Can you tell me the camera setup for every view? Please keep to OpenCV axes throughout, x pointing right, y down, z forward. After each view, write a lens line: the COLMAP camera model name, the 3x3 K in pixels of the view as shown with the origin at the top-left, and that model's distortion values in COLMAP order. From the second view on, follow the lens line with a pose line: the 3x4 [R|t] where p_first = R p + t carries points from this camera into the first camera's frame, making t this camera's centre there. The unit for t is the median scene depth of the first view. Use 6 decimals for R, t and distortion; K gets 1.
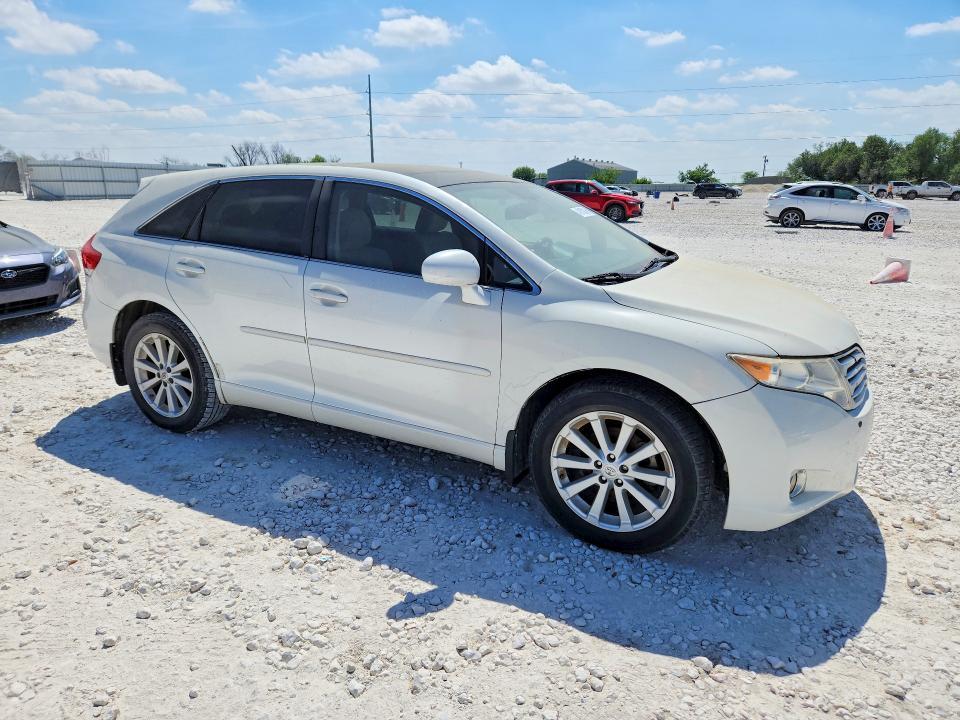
lens RADIAL K [[659.9, 0, 480.8], [0, 659.9, 363.0], [0, 0, 1]] dist [0.042577, -0.031641]
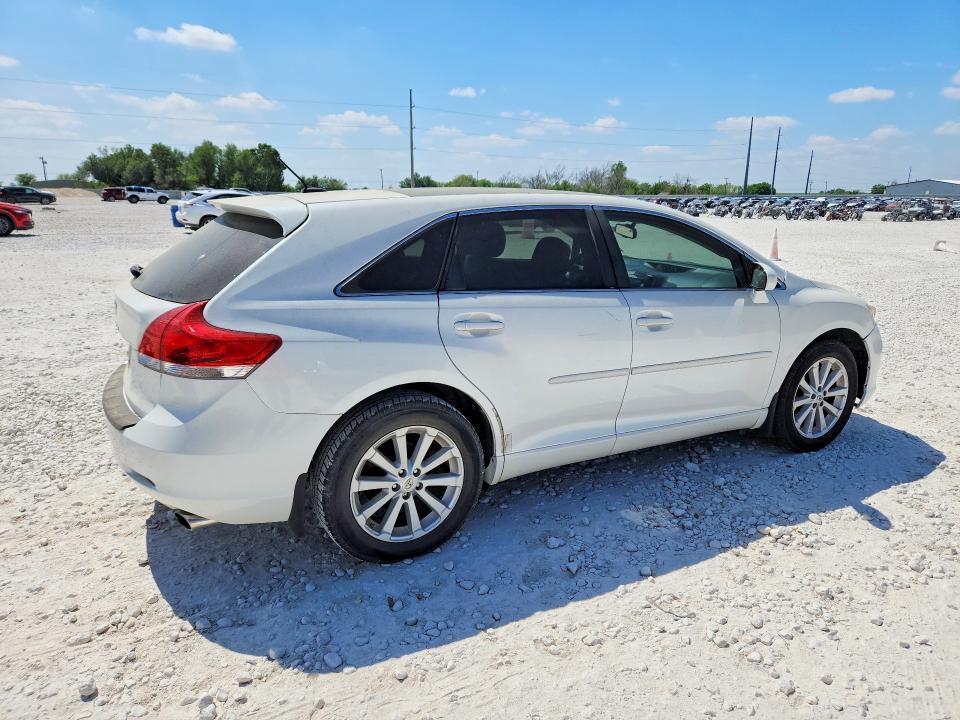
lens RADIAL K [[659.9, 0, 480.7], [0, 659.9, 360.1], [0, 0, 1]] dist [0.042577, -0.031641]
pose [[0.534841, -0.207497, 0.819079, -0.282650], [0.215255, 0.970854, 0.105390, -0.048180], [-0.817074, 0.119944, 0.563917, 0.149559]]
